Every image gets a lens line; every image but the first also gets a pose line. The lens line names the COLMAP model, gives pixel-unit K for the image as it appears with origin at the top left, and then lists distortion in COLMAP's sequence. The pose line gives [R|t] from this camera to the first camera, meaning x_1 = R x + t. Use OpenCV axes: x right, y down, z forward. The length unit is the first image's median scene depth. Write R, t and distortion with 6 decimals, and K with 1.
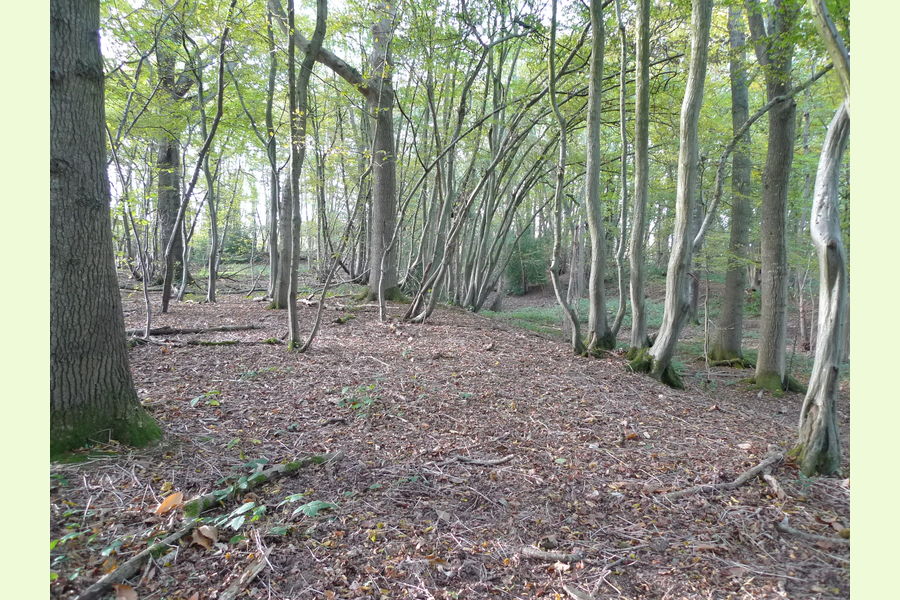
lens RADIAL K [[580.6, 0, 460.2], [0, 580.6, 300.4], [0, 0, 1]] dist [-0.034738, -0.000253]
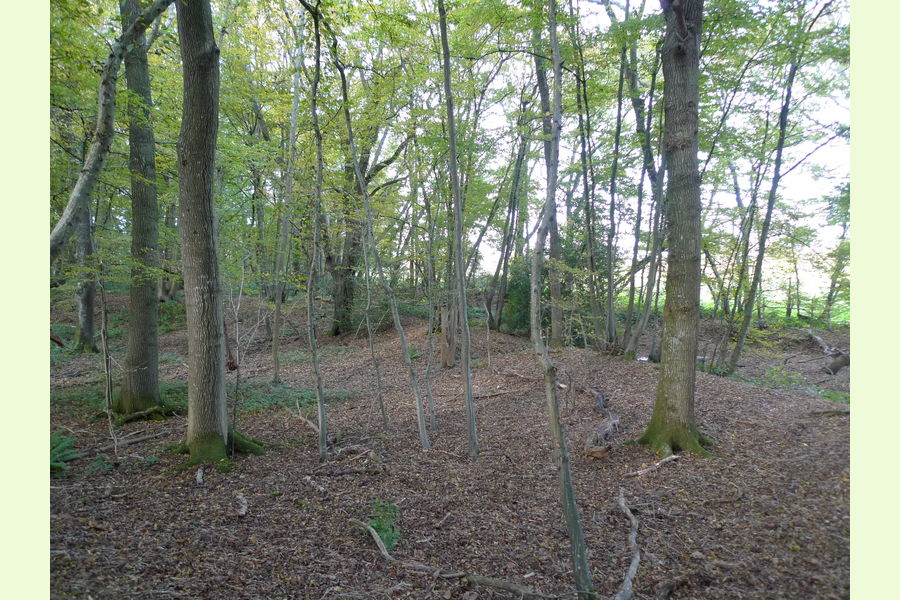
lens RADIAL K [[580.6, 0, 460.2], [0, 580.6, 300.4], [0, 0, 1]] dist [-0.034738, -0.000253]
pose [[0.575699, -0.056250, 0.815725, 0.125208], [0.063783, 0.997680, 0.023782, -0.025170], [-0.815170, 0.038338, 0.577951, 0.274382]]
